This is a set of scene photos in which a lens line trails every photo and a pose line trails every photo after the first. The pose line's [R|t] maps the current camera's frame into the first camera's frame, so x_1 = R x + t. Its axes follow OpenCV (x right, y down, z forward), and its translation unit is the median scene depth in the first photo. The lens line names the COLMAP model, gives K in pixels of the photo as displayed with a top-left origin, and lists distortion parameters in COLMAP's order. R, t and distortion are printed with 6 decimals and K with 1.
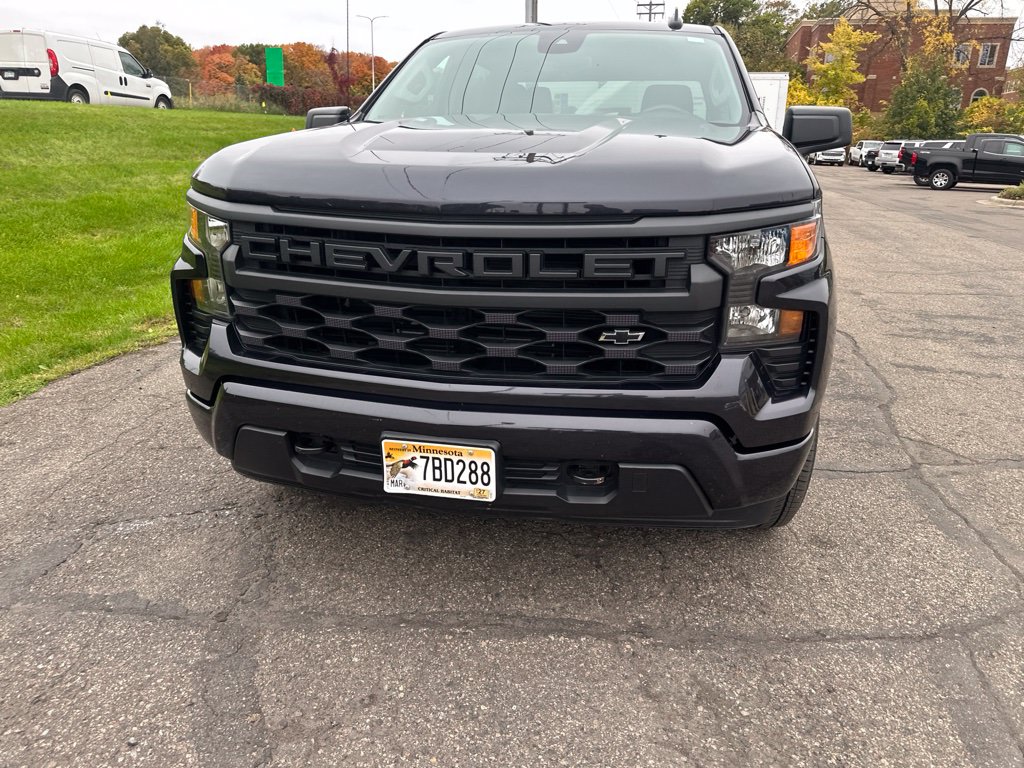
lens RADIAL K [[740.7, 0, 517.7], [0, 740.7, 385.6], [0, 0, 1]] dist [0.006578, -0.008073]
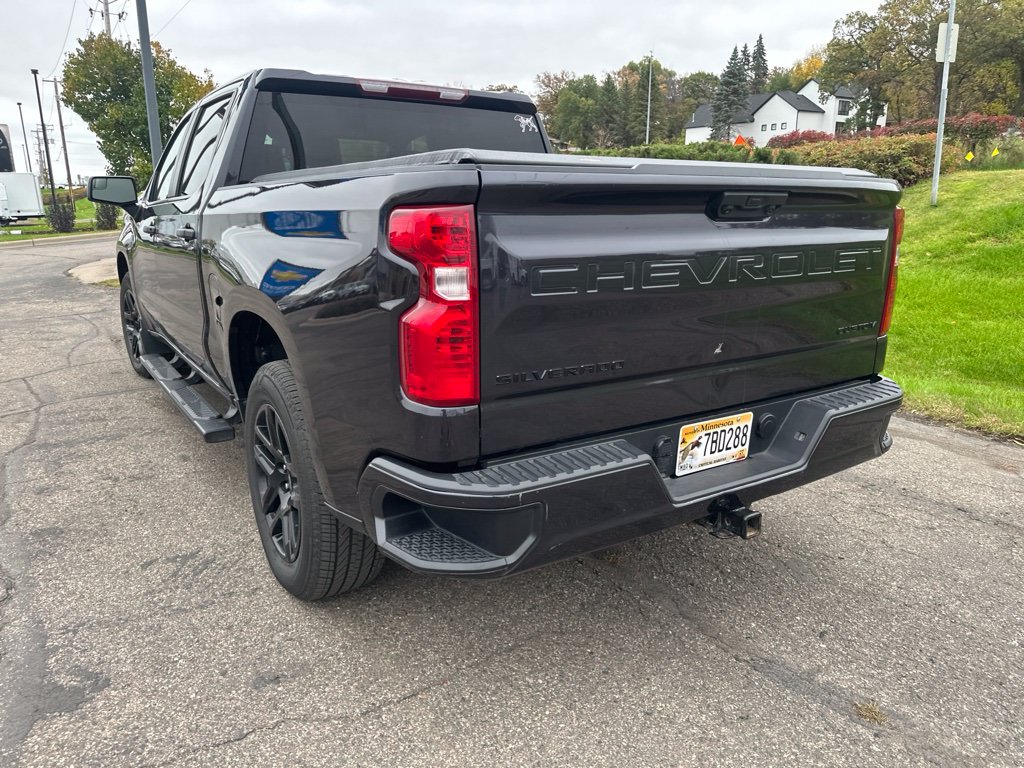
lens RADIAL K [[722.7, 0, 509.4], [0, 722.7, 376.3], [0, 0, 1]] dist [0.001609, -0.005690]
pose [[-0.706668, 0.150659, -0.691319, 1.445776], [-0.228844, 0.875883, 0.424806, -1.316848], [0.669515, 0.458401, -0.584481, 4.114328]]
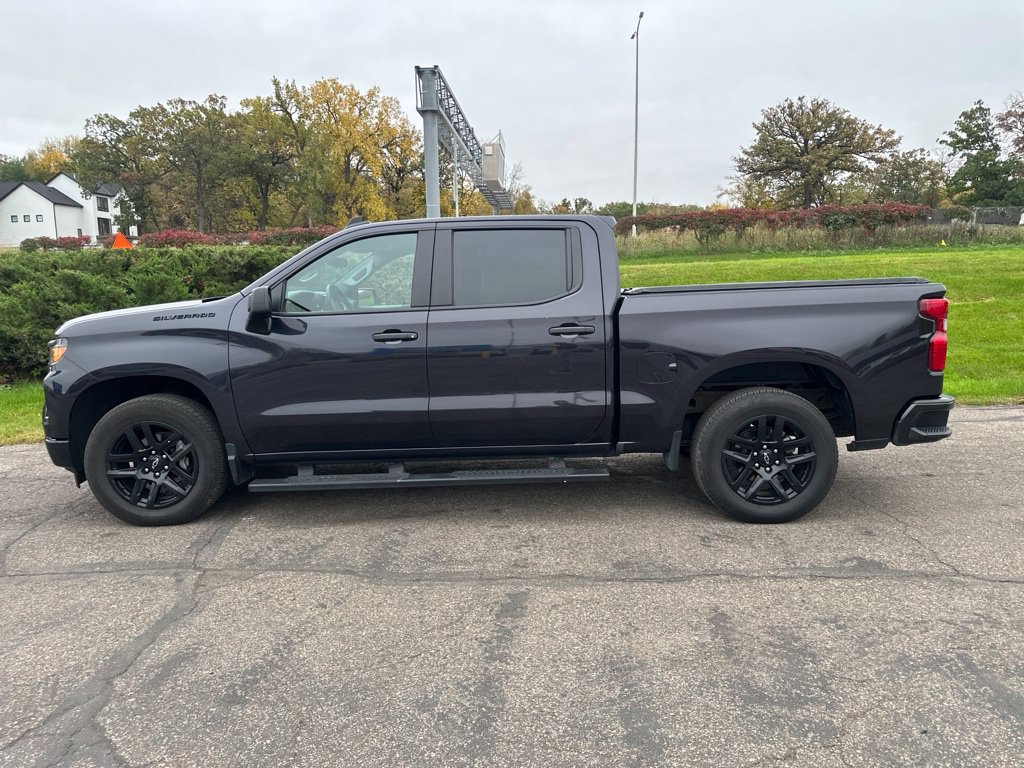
lens RADIAL K [[715.3, 0, 505.8], [0, 715.3, 381.5], [0, 0, 1]] dist [0.062312, -0.066389]
pose [[0.153281, 0.109312, -0.982118, 2.896792], [-0.279132, 0.958178, 0.063082, -0.662789], [0.947940, 0.264471, 0.177383, 1.970235]]
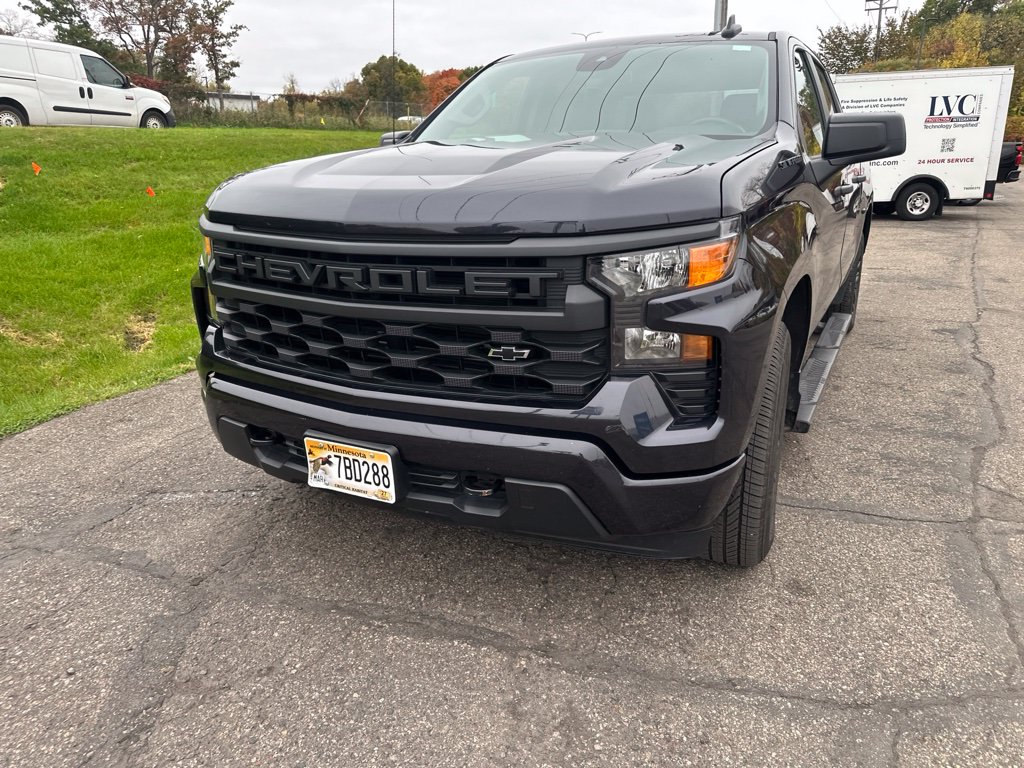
lens RADIAL K [[739.9, 0, 512.0], [0, 739.9, 384.0], [0, 0, 1]] dist [0.003279, -0.006039]
pose [[0.960715, 0.056829, -0.271657, 0.404637], [-0.061166, 0.998099, -0.007516, -0.016131], [0.270713, 0.023836, 0.962365, 0.026377]]
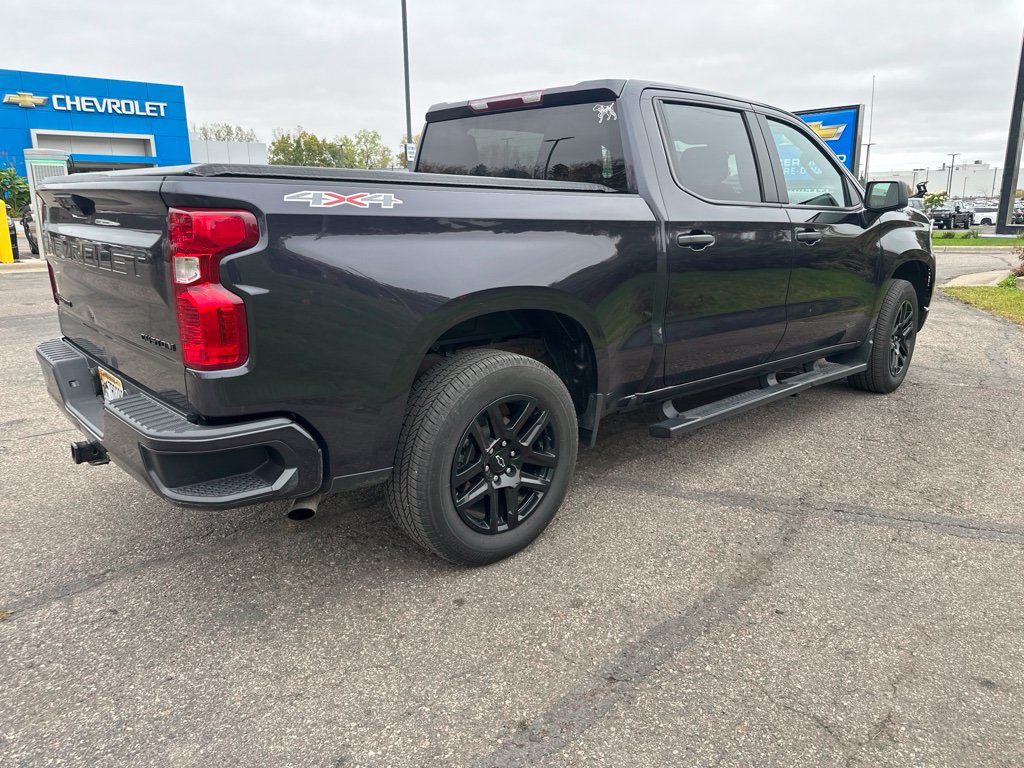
lens RADIAL K [[718.7, 0, 536.6], [0, 718.7, 373.2], [0, 0, 1]] dist [0.008853, -0.014736]
pose [[-0.824220, -0.147633, 0.546686, -0.881512], [0.158957, 0.866280, 0.473595, -1.388523], [-0.543501, 0.477246, -0.690538, 4.220449]]
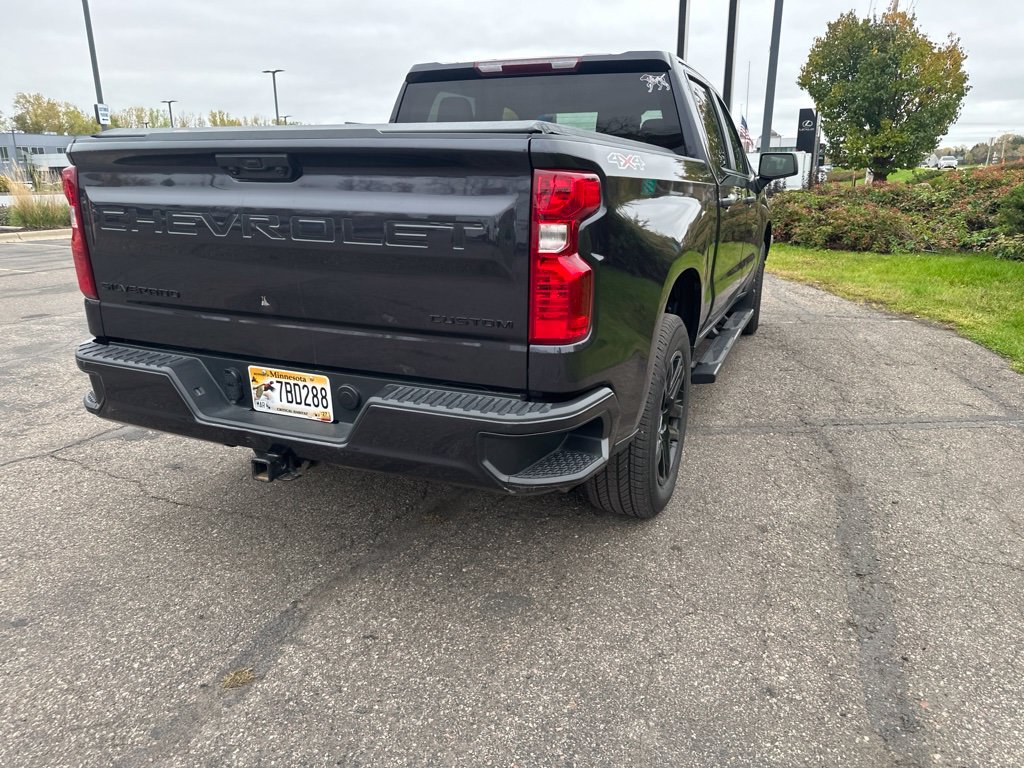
lens RADIAL K [[713.4, 0, 527.6], [0, 713.4, 381.5], [0, 0, 1]] dist [0.014871, -0.022595]
pose [[-0.983844, -0.065736, 0.166523, -0.051902], [0.038409, 0.830985, 0.554967, -1.473007], [-0.174860, 0.552397, -0.815035, 4.581819]]
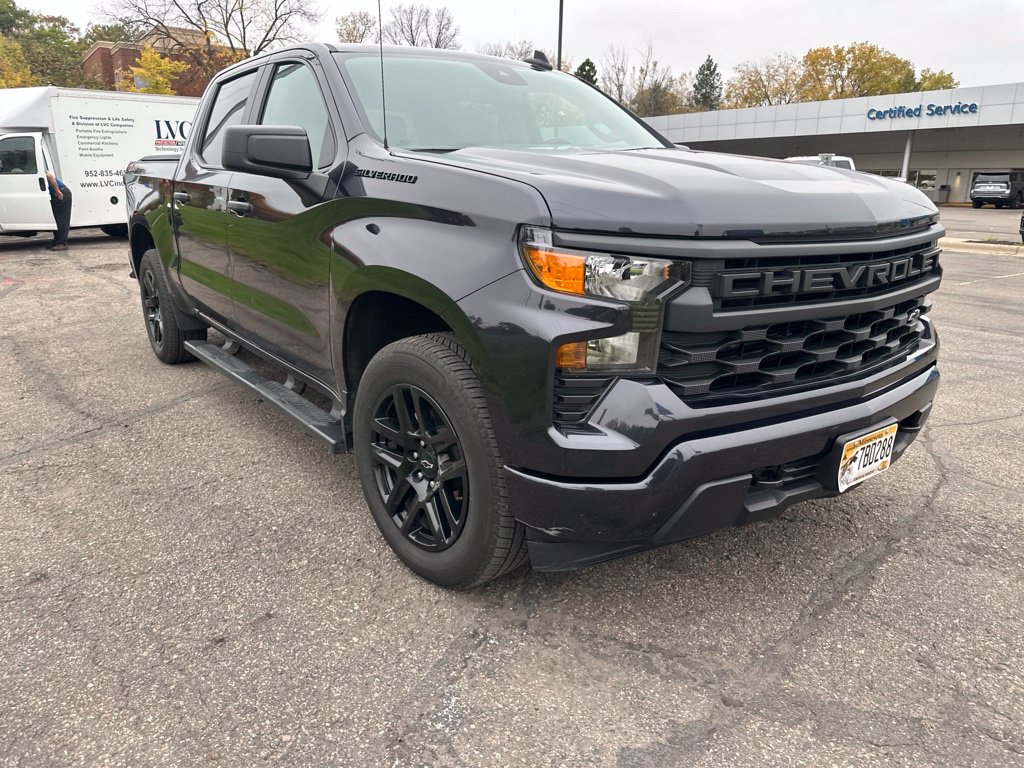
lens RADIAL K [[736.5, 0, 512.0], [0, 736.5, 384.0], [0, 0, 1]] dist [0.004696, -0.005347]
pose [[0.659506, -0.208659, 0.722159, -1.252246], [0.231623, 0.970366, 0.068848, -0.195975], [-0.715124, 0.121863, 0.688293, 0.598738]]
